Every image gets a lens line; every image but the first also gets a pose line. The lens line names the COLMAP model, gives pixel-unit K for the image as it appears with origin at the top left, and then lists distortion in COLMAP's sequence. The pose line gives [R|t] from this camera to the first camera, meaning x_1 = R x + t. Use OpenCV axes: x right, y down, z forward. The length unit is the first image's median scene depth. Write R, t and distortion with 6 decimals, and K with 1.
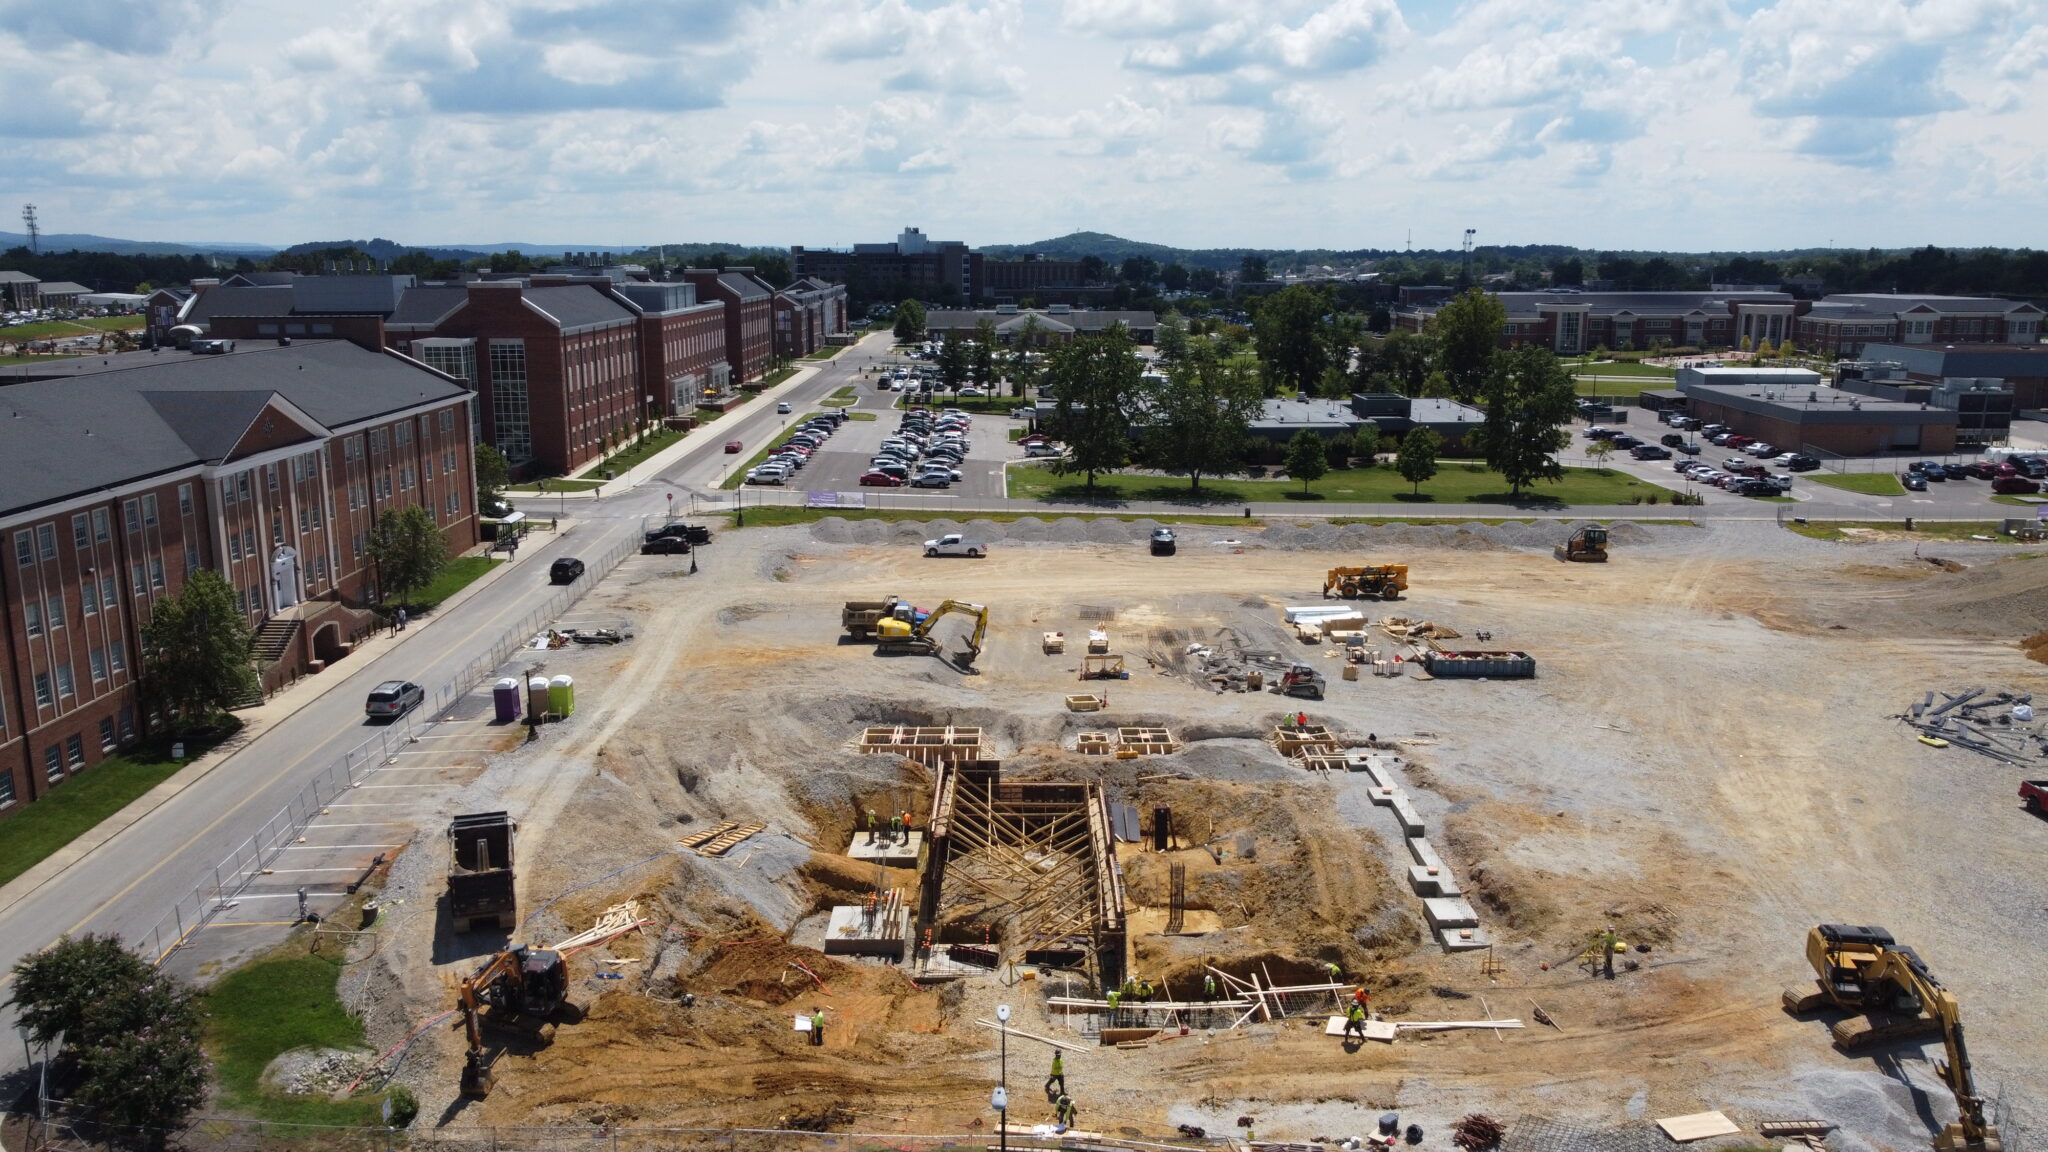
lens RADIAL K [[1549.1, 0, 1004.8], [0, 1549.1, 576.2], [0, 0, 1]] dist [-0.005051, -0.001554]
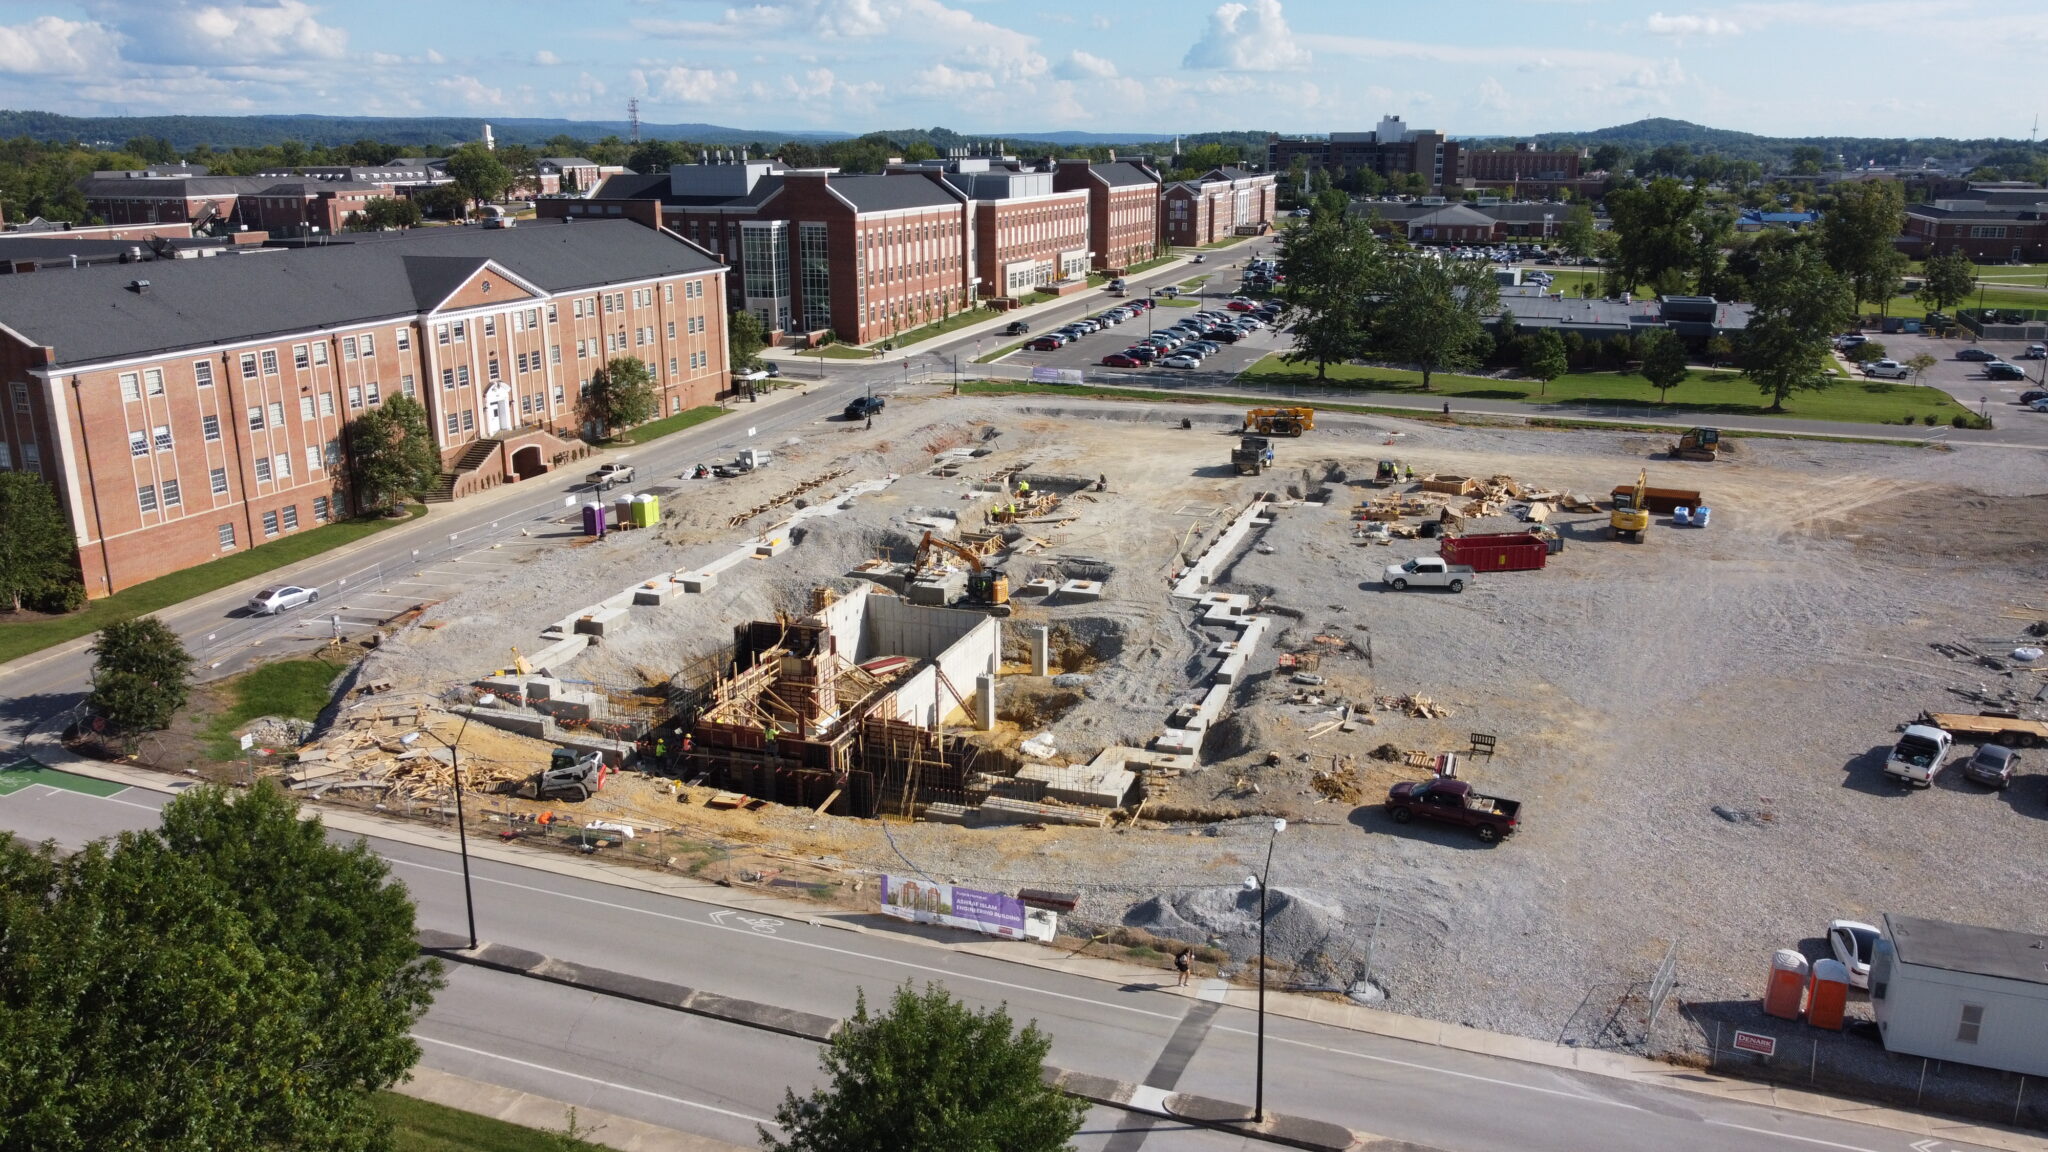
lens RADIAL K [[1549.1, 0, 1018.4], [0, 1549.1, 582.1], [0, 0, 1]] dist [-0.005051, -0.001554]
pose [[0.943263, 0.090499, -0.319477, 0.264914], [-0.067278, 0.994275, 0.083012, 0.007025], [0.325160, -0.056808, 0.943951, -0.054076]]
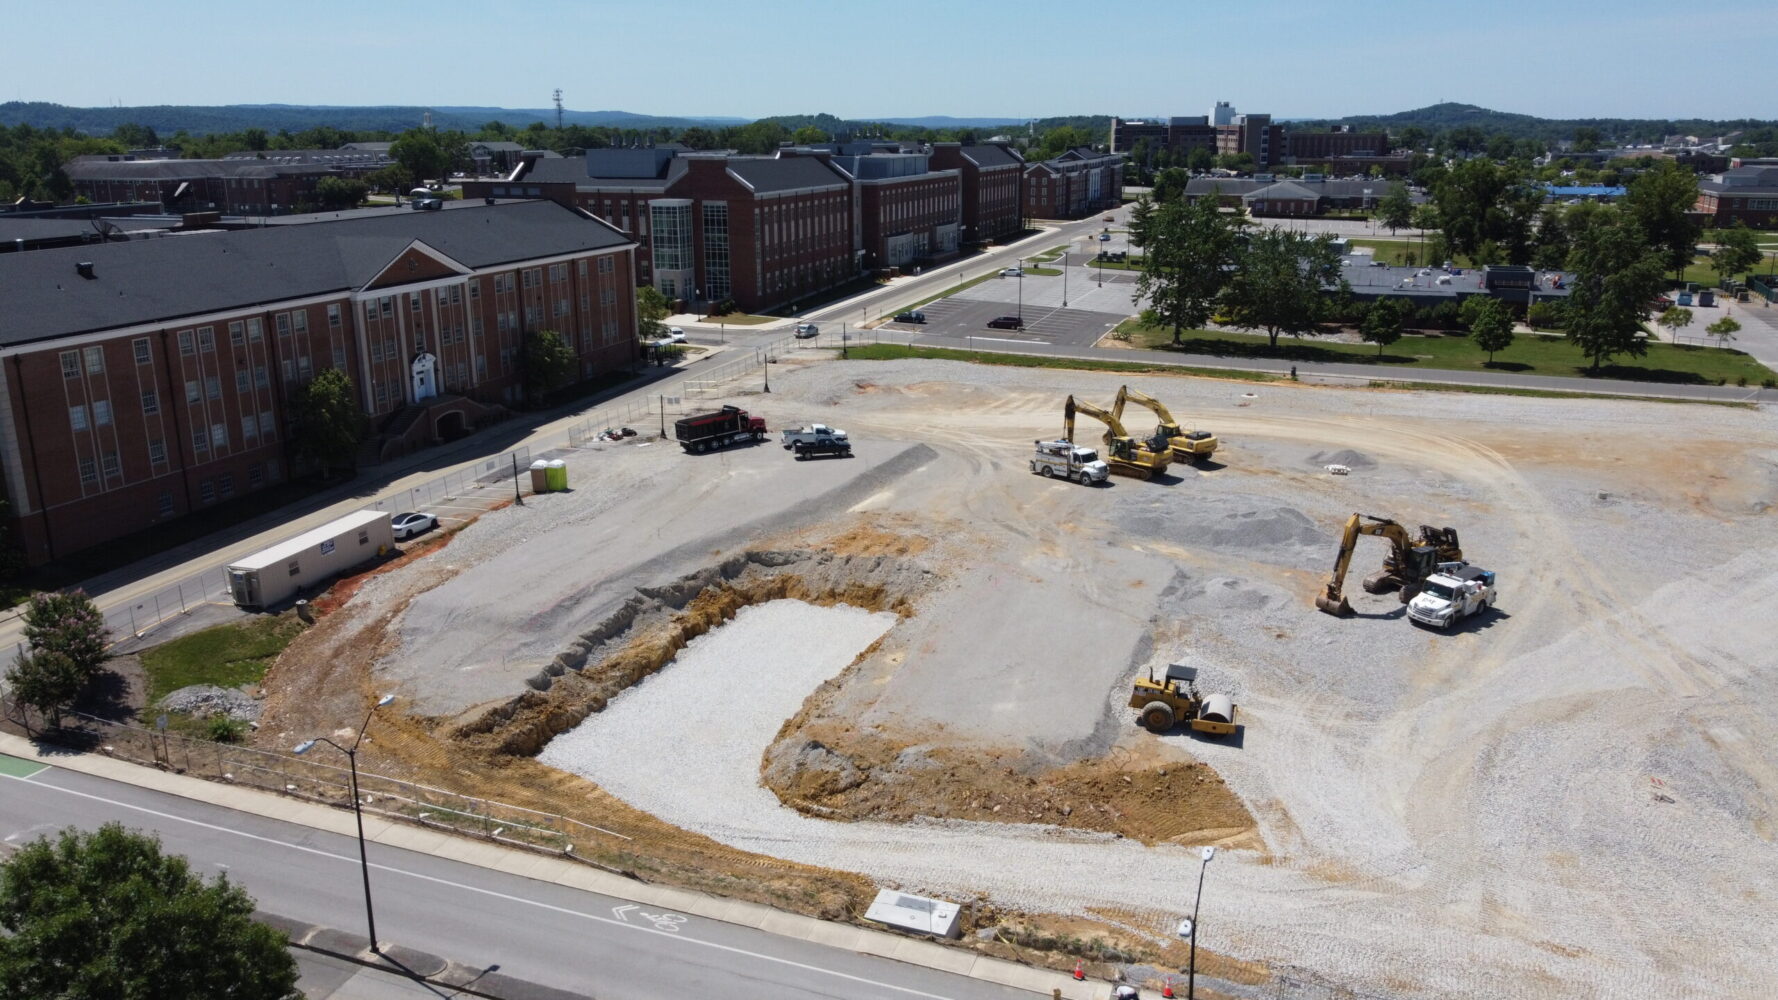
lens RADIAL K [[1344.9, 0, 886.2], [0, 1344.9, 500.4], [0, 0, 1]] dist [-0.005051, -0.001554]
pose [[0.941793, 0.086608, -0.324845, 0.236483], [-0.064509, 0.994847, 0.078217, -0.006653], [0.329945, -0.052709, 0.942527, 0.000721]]
